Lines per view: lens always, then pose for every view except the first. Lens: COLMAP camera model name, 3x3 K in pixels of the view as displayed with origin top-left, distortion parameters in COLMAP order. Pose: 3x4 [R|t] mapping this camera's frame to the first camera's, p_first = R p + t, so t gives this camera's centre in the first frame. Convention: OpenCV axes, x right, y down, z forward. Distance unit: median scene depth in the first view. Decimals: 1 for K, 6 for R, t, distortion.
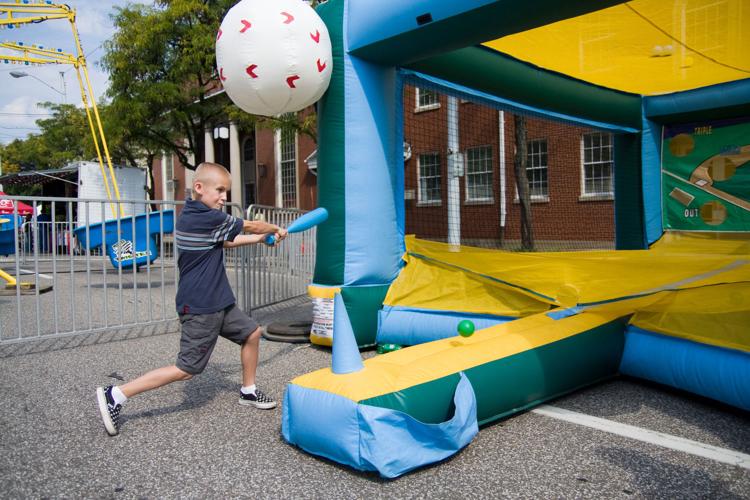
lens RADIAL K [[583.2, 0, 375.0], [0, 583.2, 250.0], [0, 0, 1]] dist [-0.131104, 0.122616]
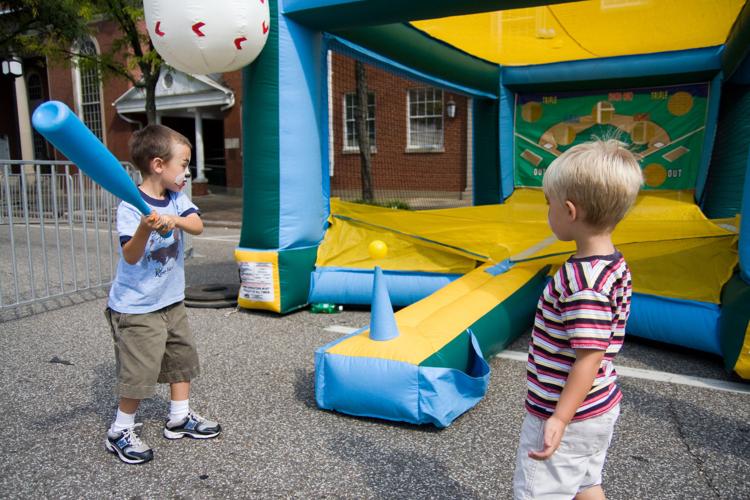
lens RADIAL K [[583.2, 0, 375.0], [0, 583.2, 250.0], [0, 0, 1]] dist [-0.131104, 0.122616]
pose [[0.944231, -0.037671, 0.327120, -0.223989], [0.007454, 0.995625, 0.093140, -0.030351], [-0.329198, -0.085507, 0.940381, -0.004037]]
